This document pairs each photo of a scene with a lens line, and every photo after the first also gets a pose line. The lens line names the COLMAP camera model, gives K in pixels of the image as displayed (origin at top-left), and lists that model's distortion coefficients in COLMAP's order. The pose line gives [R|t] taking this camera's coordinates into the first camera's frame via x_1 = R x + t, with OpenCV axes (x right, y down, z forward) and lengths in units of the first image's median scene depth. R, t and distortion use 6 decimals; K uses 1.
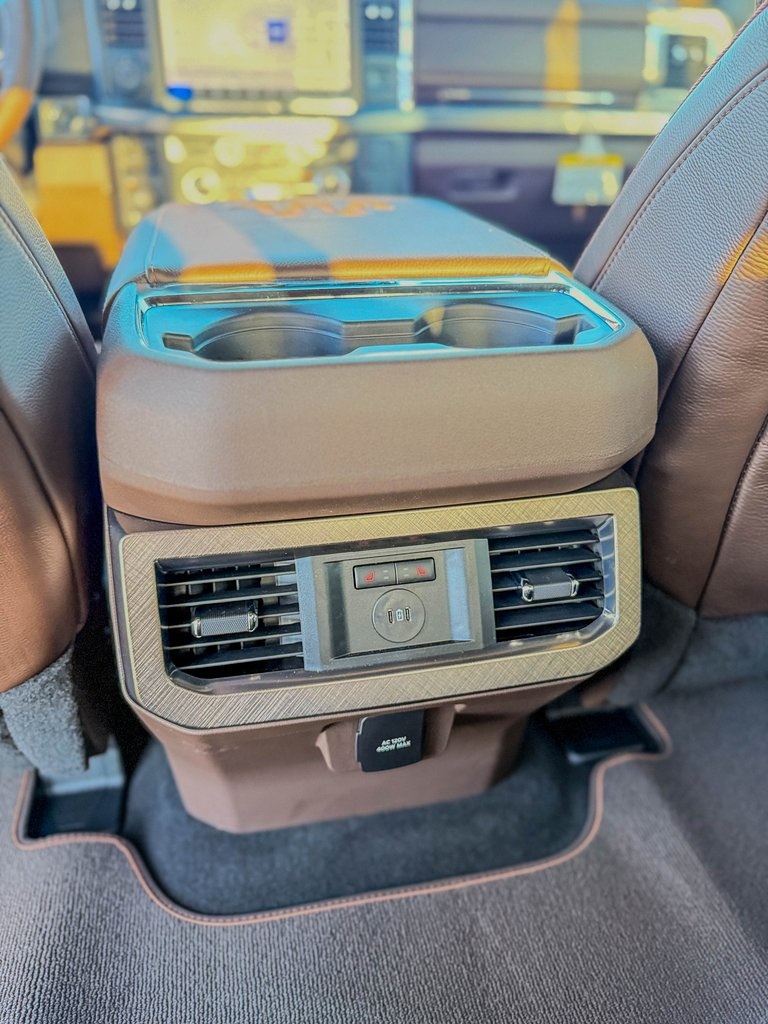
lens RADIAL K [[729.0, 0, 384.0], [0, 729.0, 512.0], [0, 0, 1]] dist [0.077382, -0.107014]
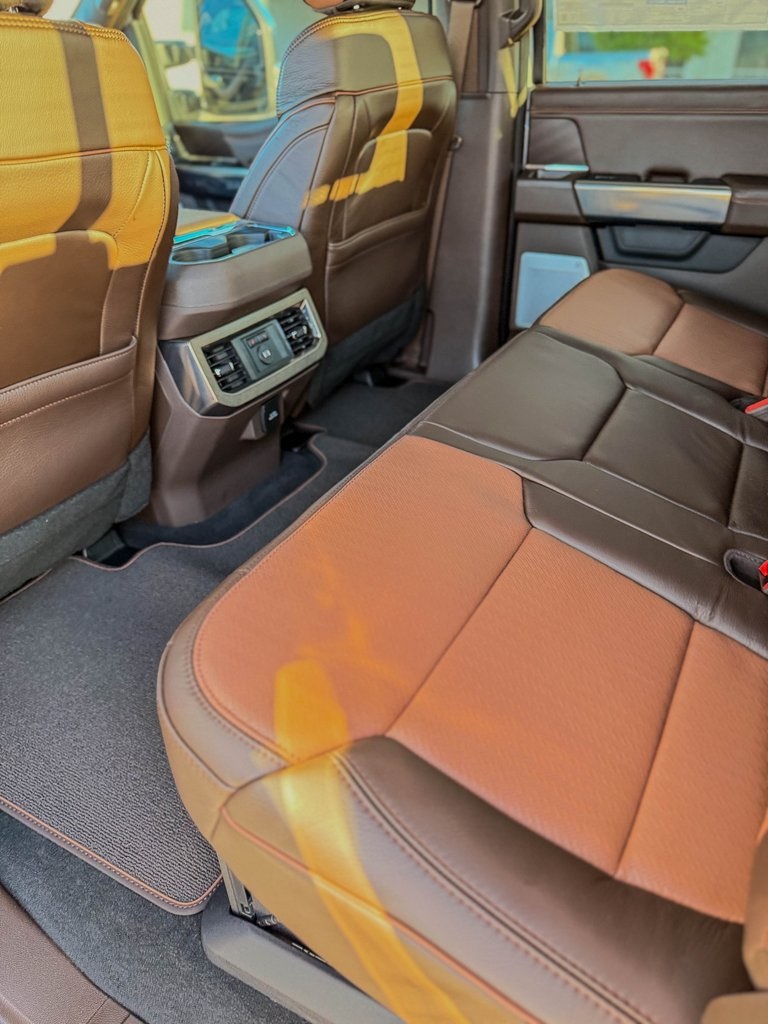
lens RADIAL K [[729.0, 0, 384.0], [0, 729.0, 512.0], [0, 0, 1]] dist [0.077382, -0.107014]
pose [[0.658095, -0.420796, 0.624373, -1.605156], [0.402952, 0.897337, 0.180045, 0.346975], [-0.636035, 0.133106, 0.760093, -1.253739]]
